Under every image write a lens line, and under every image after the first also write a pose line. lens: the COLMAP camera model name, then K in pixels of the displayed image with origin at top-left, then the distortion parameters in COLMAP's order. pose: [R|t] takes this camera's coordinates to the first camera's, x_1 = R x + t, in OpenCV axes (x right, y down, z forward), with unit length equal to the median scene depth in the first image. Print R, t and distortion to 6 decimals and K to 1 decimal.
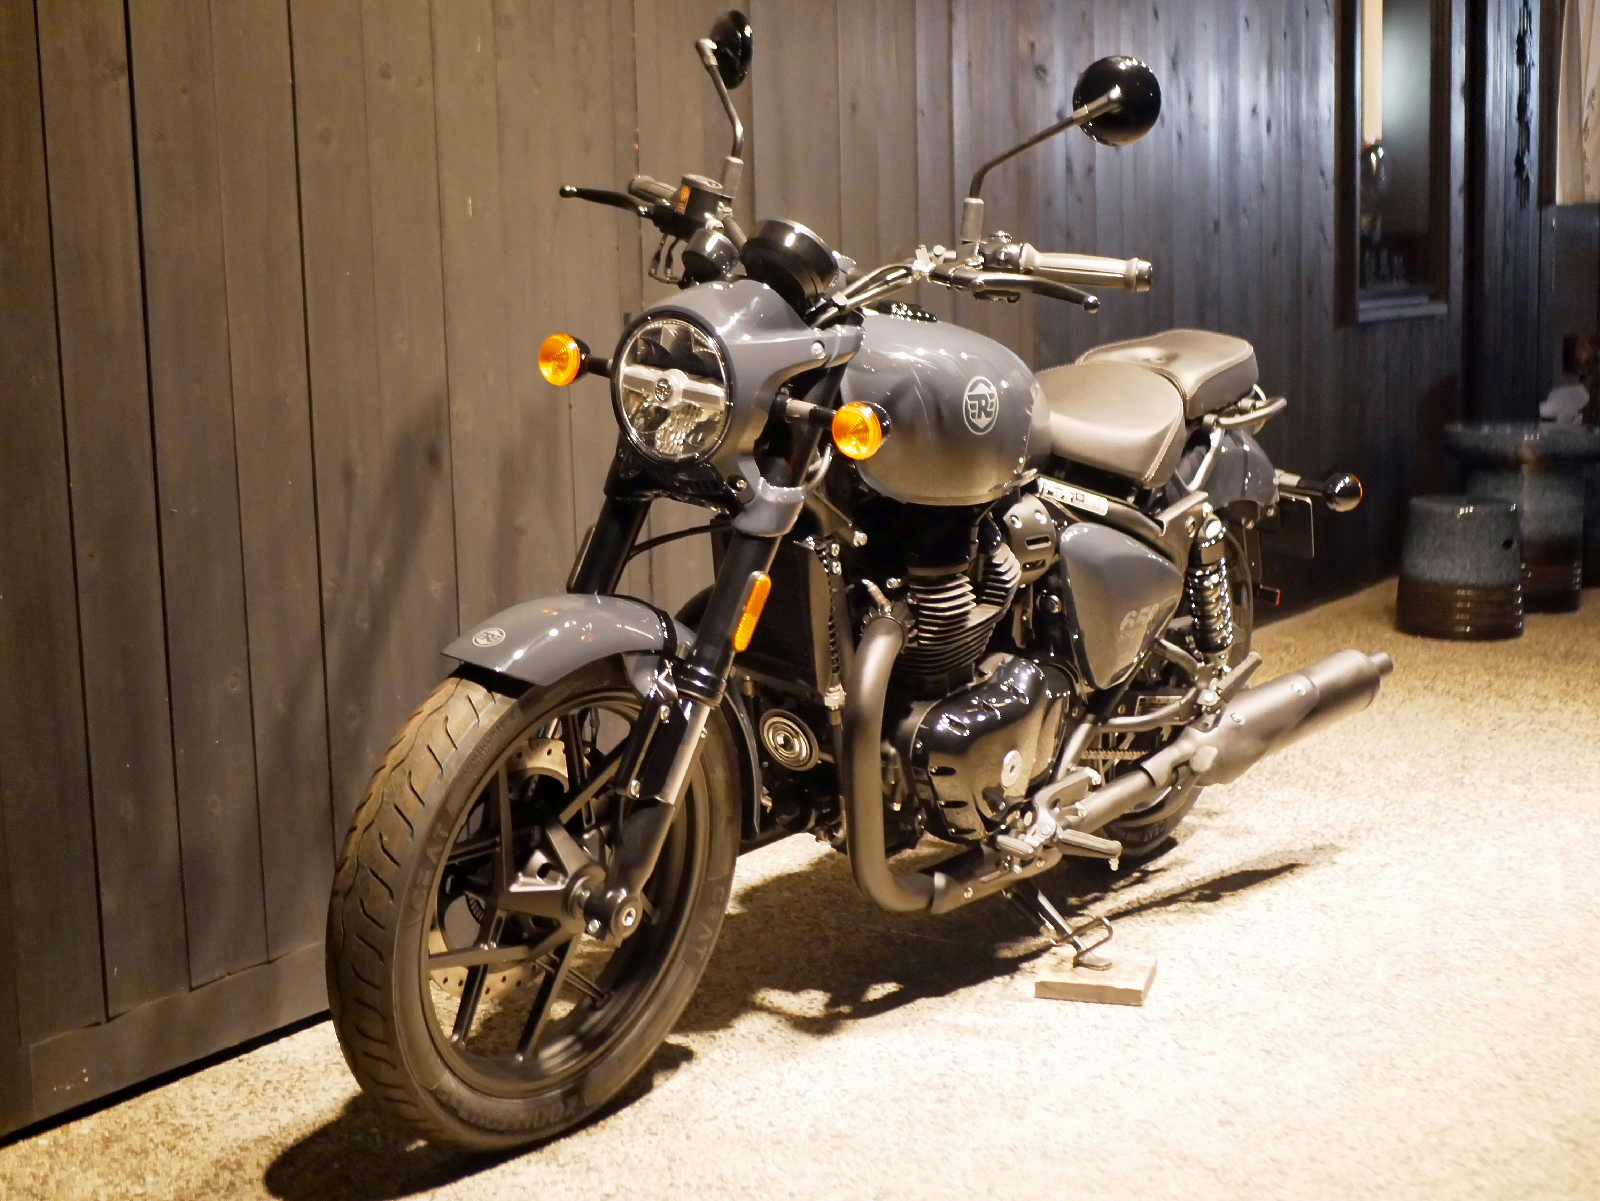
lens RADIAL K [[2426.3, 0, 805.9], [0, 2426.3, 601.8], [0, 0, 1]] dist [-0.004052, 0.000000]
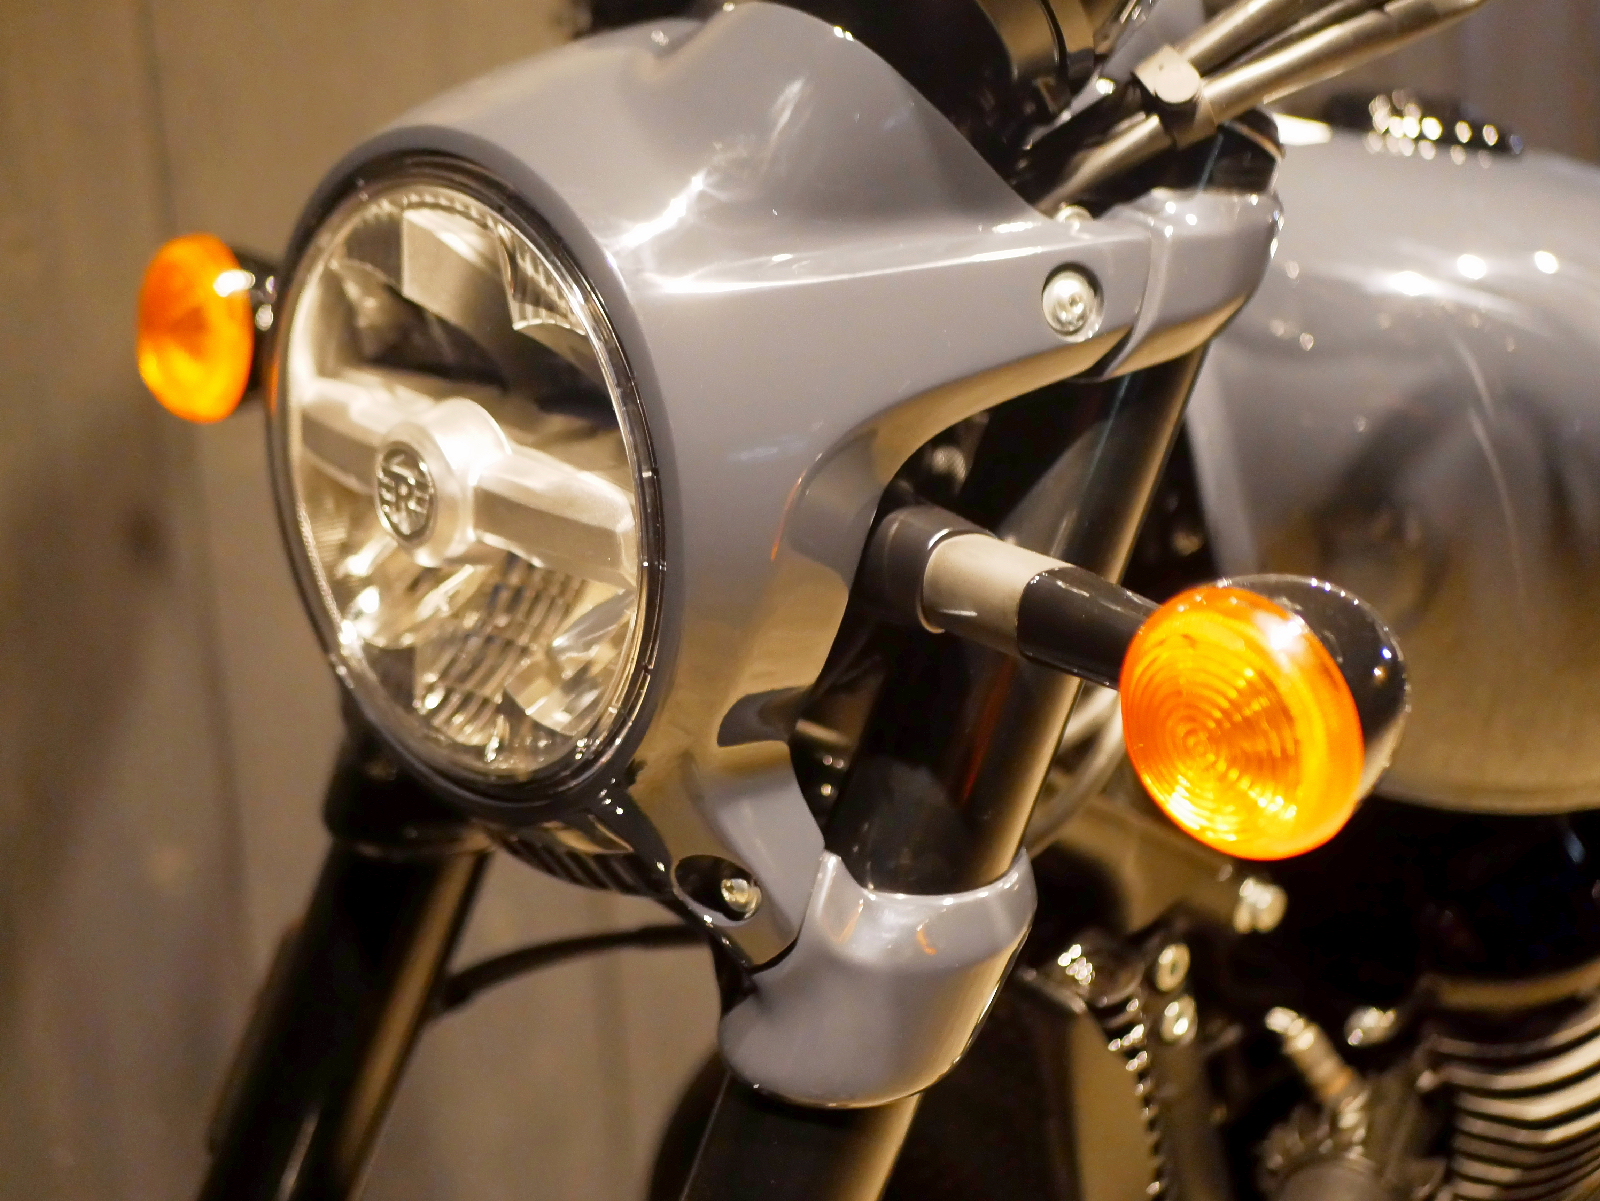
lens RADIAL K [[2426.3, 0, 805.7], [0, 2426.3, 602.7], [0, 0, 1]] dist [-0.004052, 0.000000]
pose [[0.986002, 0.003250, -0.166702, 0.018389], [0.008874, 0.997370, 0.071937, -0.091724], [0.166497, -0.072409, 0.983380, 0.762068]]
